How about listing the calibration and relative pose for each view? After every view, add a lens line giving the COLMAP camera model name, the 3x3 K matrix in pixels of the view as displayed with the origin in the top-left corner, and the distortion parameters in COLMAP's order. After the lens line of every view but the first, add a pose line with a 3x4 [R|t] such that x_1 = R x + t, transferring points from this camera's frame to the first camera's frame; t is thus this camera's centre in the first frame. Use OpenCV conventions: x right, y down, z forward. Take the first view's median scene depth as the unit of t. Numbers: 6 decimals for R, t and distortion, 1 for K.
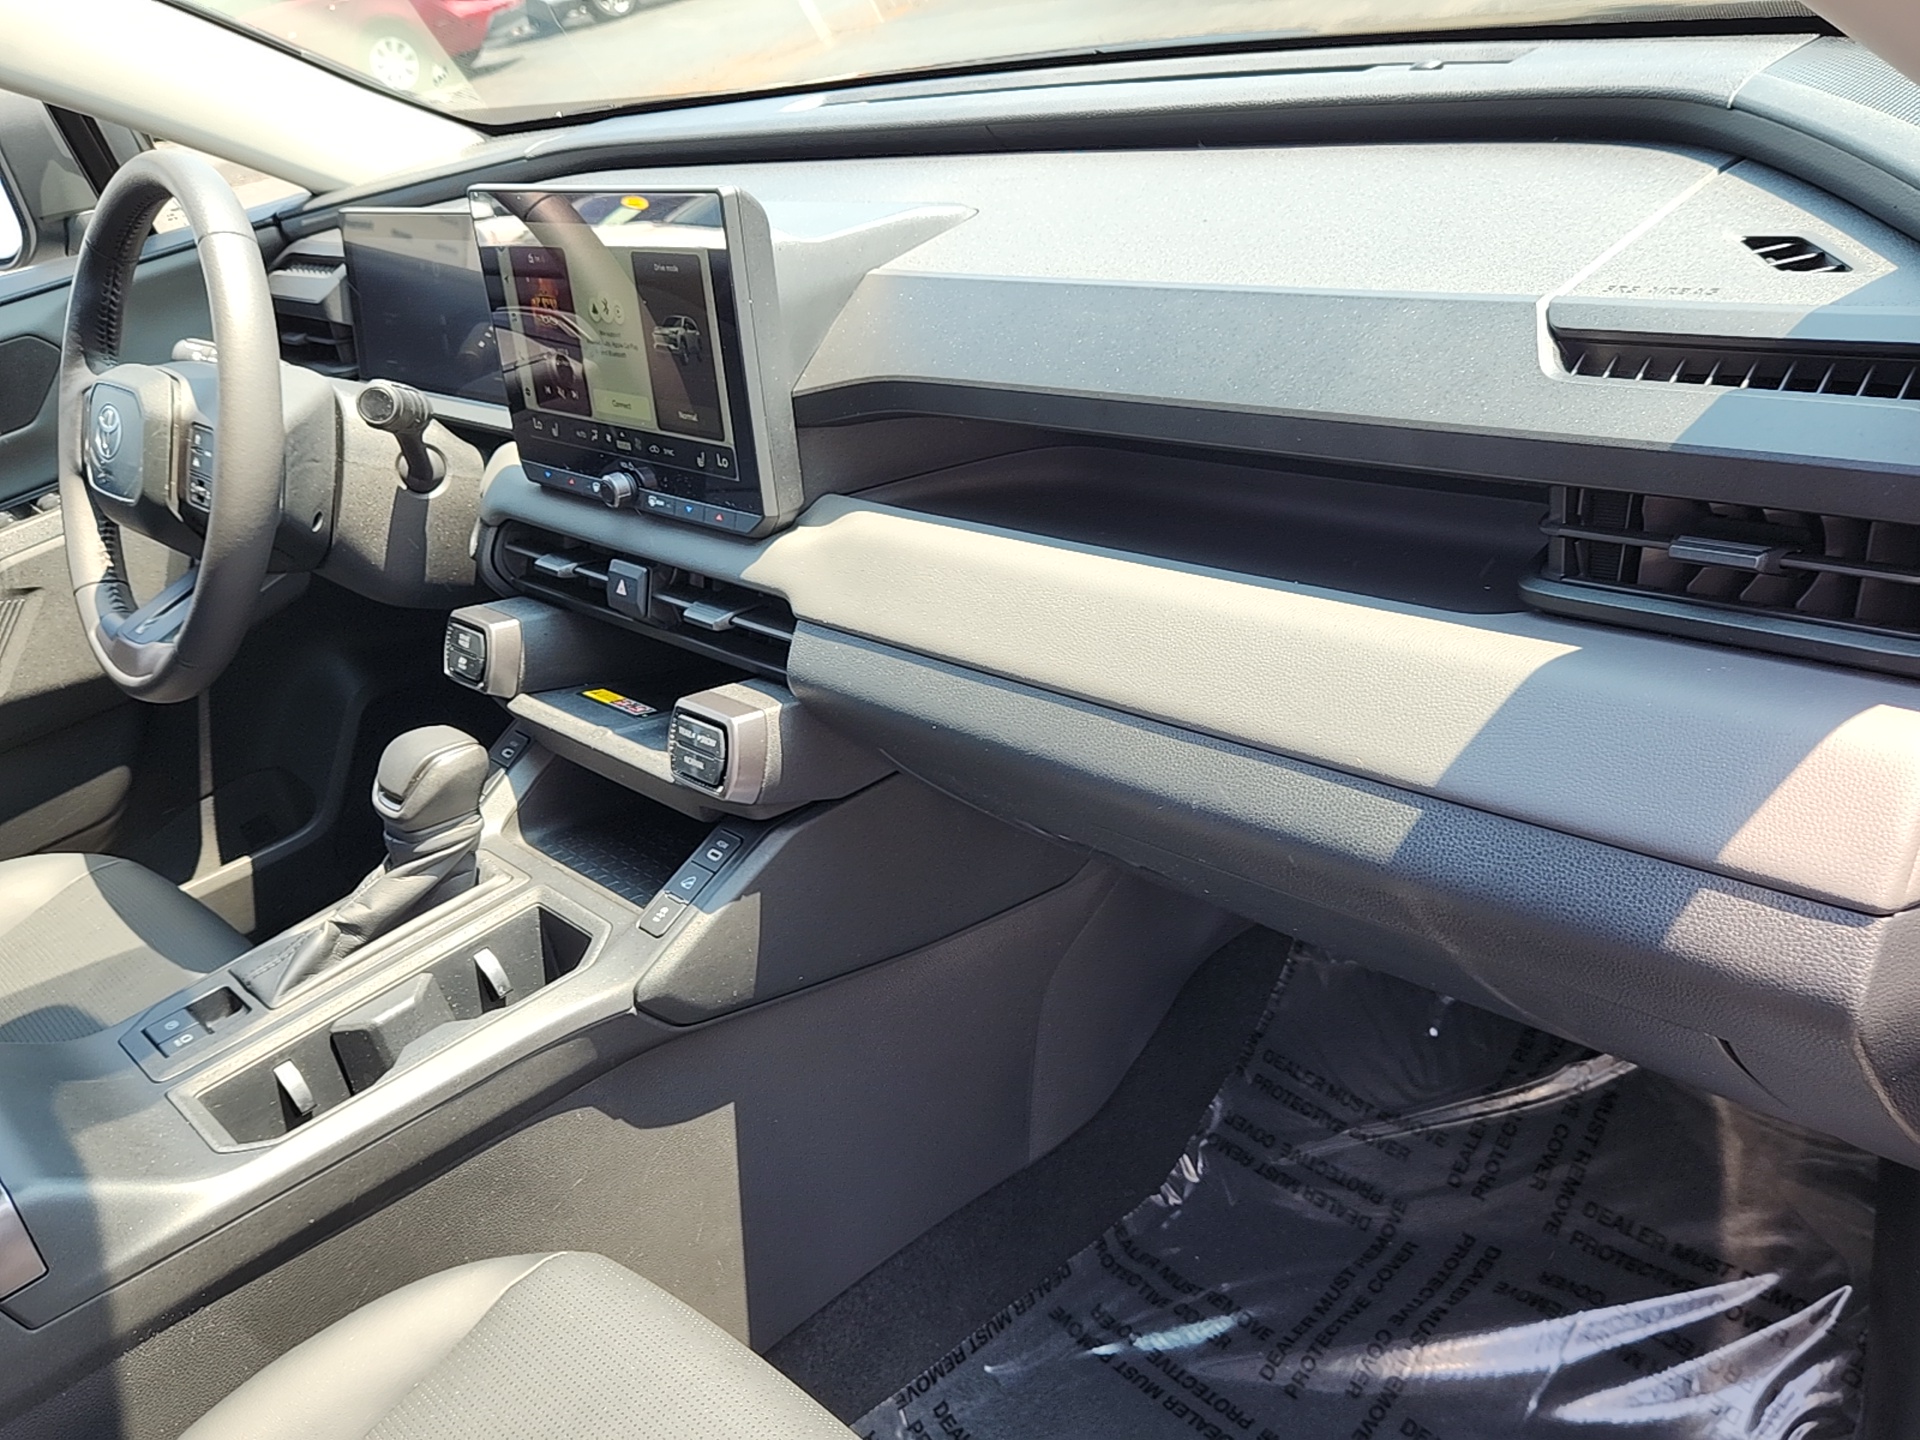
lens RADIAL K [[1632.5, 0, 995.3], [0, 1632.5, 733.3], [0, 0, 1]] dist [0.069137, -0.089096]
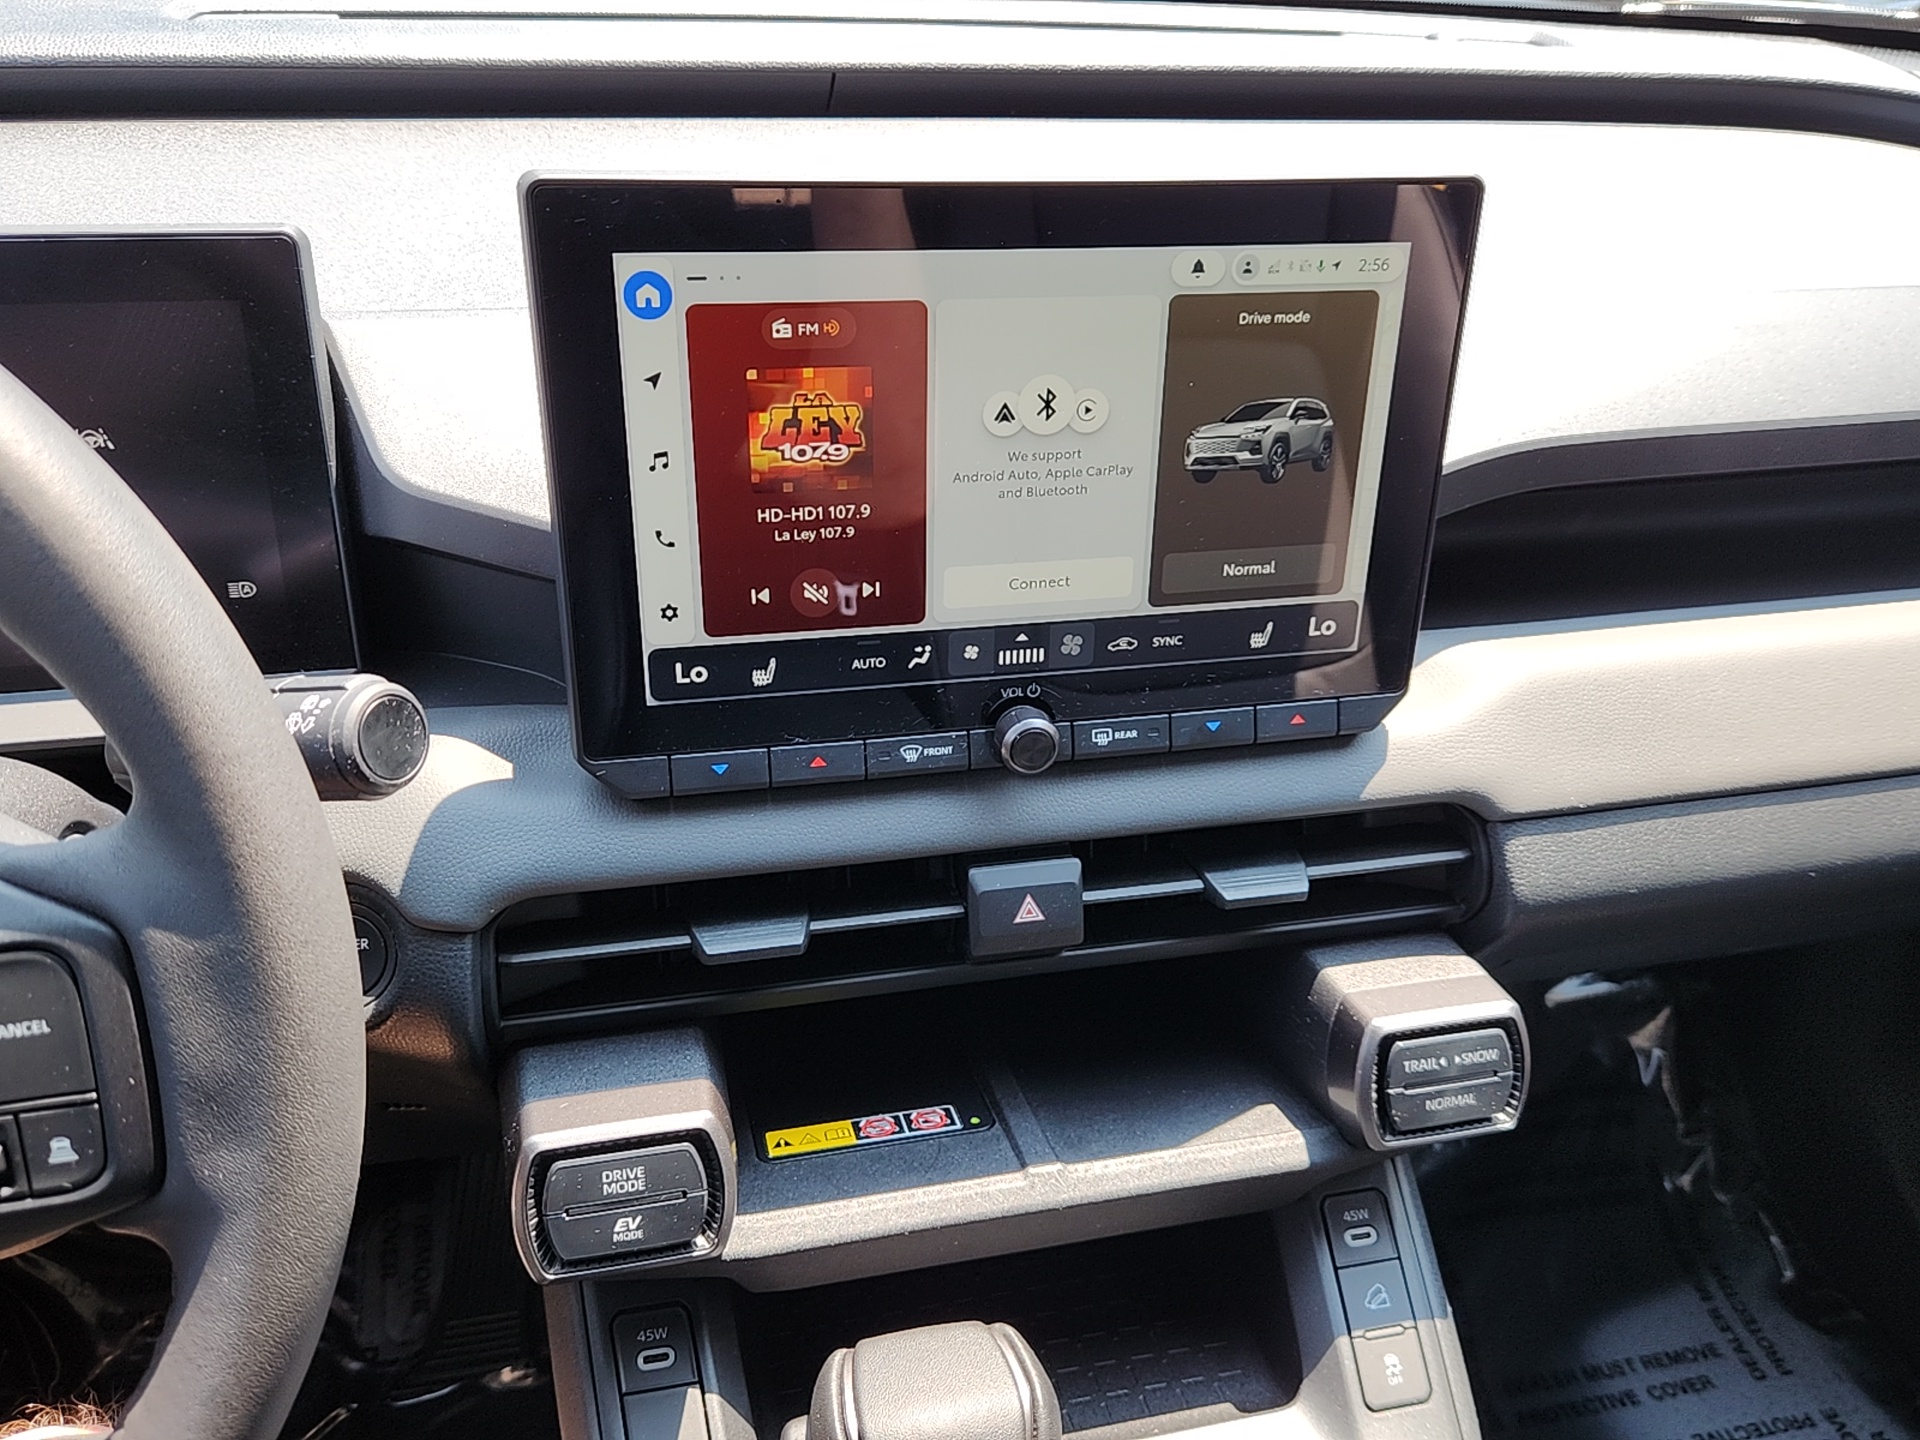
lens RADIAL K [[1640.0, 0, 1003.4], [0, 1640.0, 724.2], [0, 0, 1]] dist [0.103566, -0.156818]
pose [[0.469962, -0.288762, 0.834118, -0.668873], [0.271809, 0.946400, 0.174489, -0.244691], [-0.839795, 0.144717, 0.523260, 0.713402]]
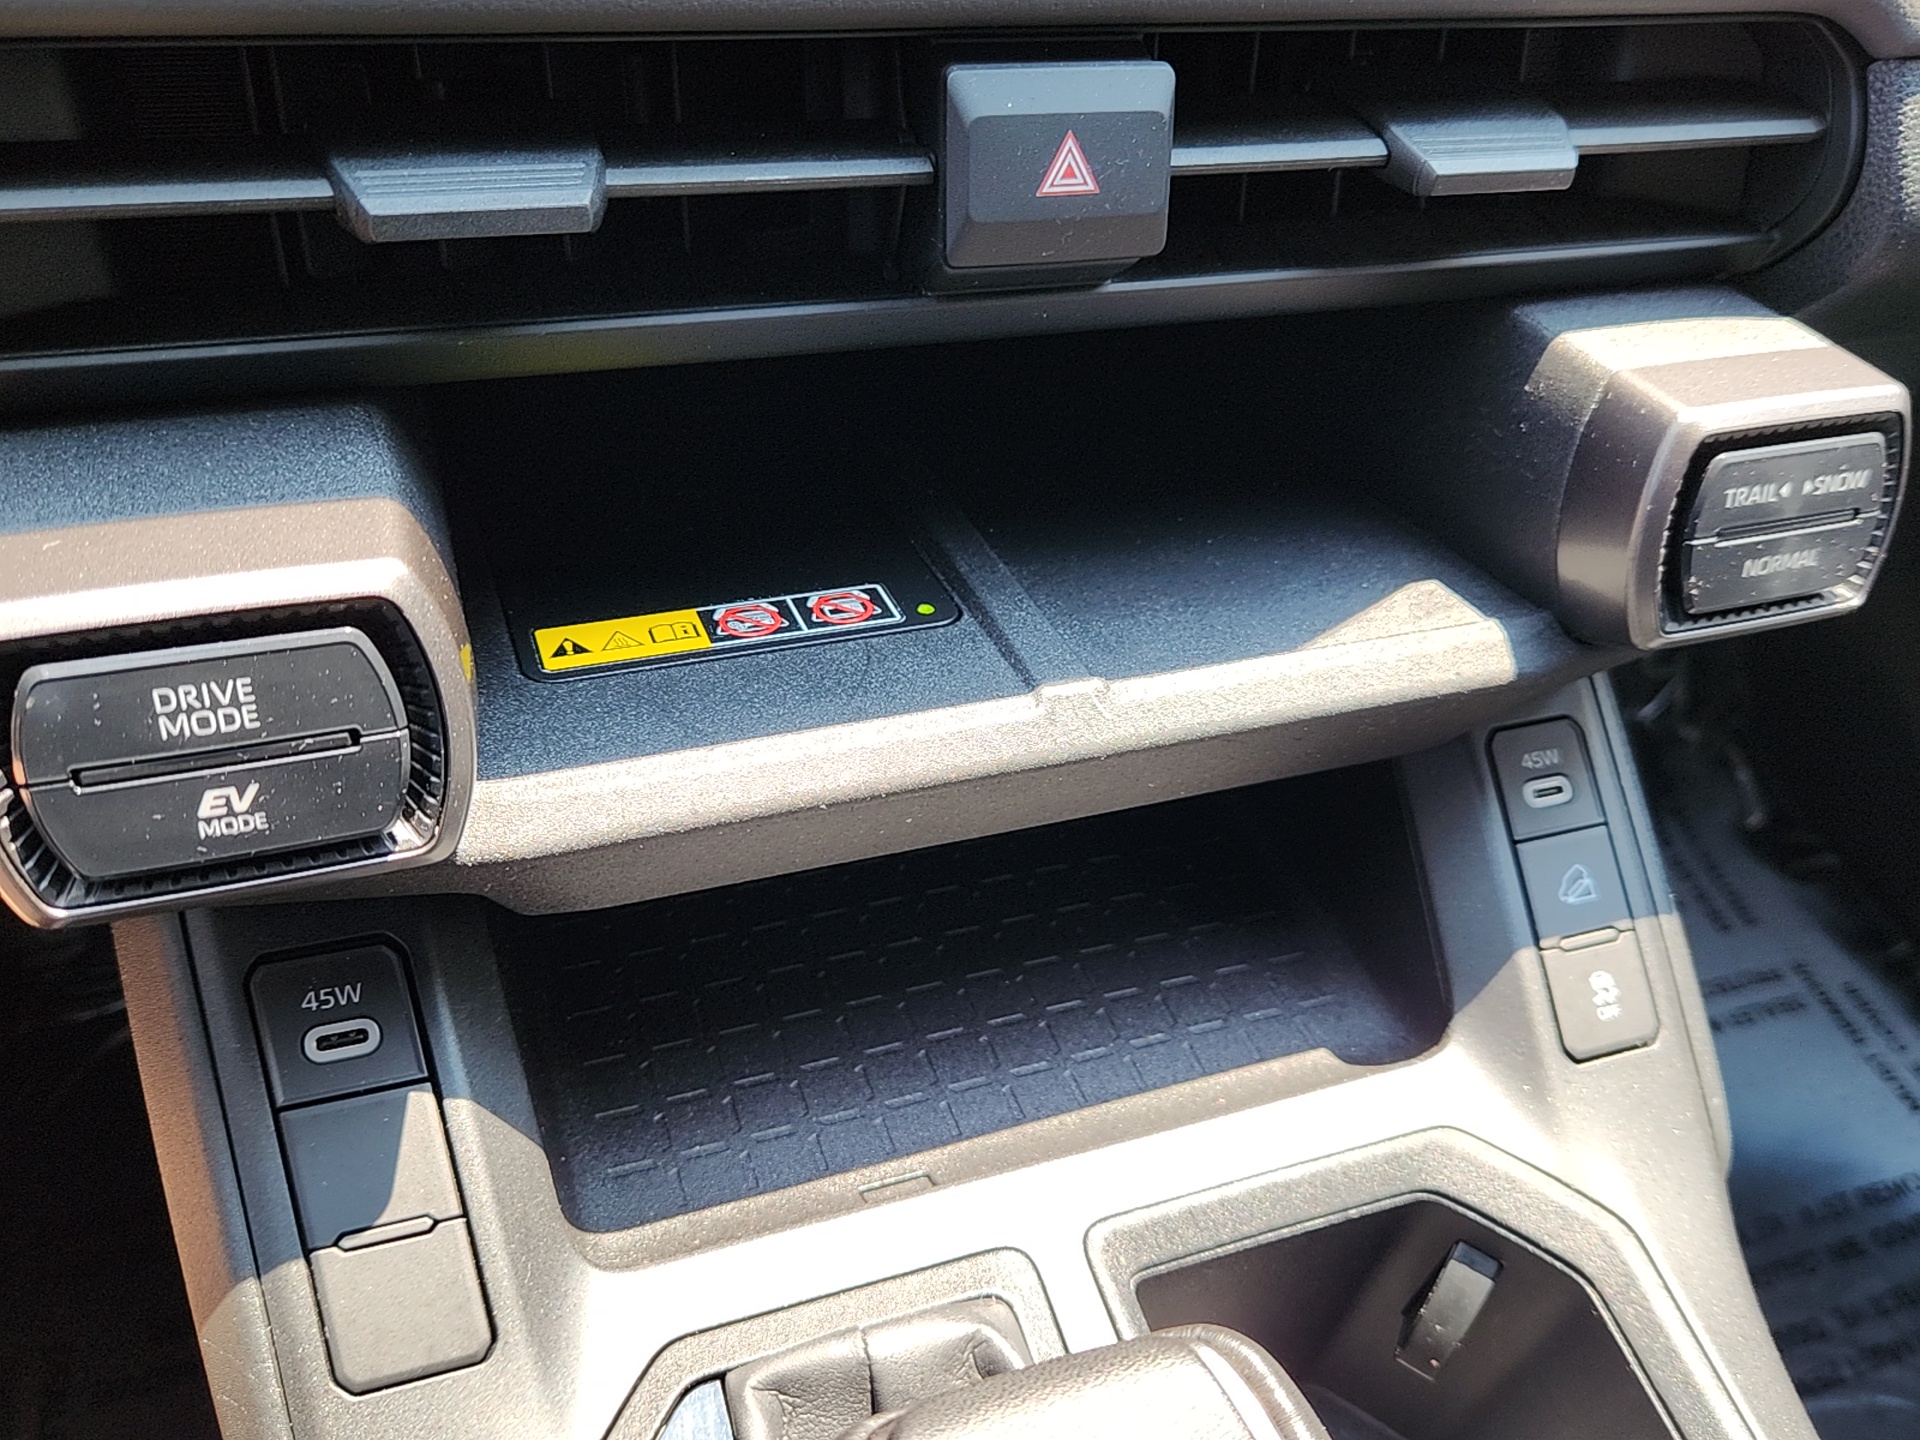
lens RADIAL K [[1632.5, 0, 995.3], [0, 1632.5, 733.3], [0, 0, 1]] dist [0.069137, -0.089096]
pose [[0.365735, -0.505466, 0.781500, -0.483051], [0.227554, 0.862753, 0.451526, -0.132352], [-0.902473, 0.012694, 0.430559, 0.899027]]
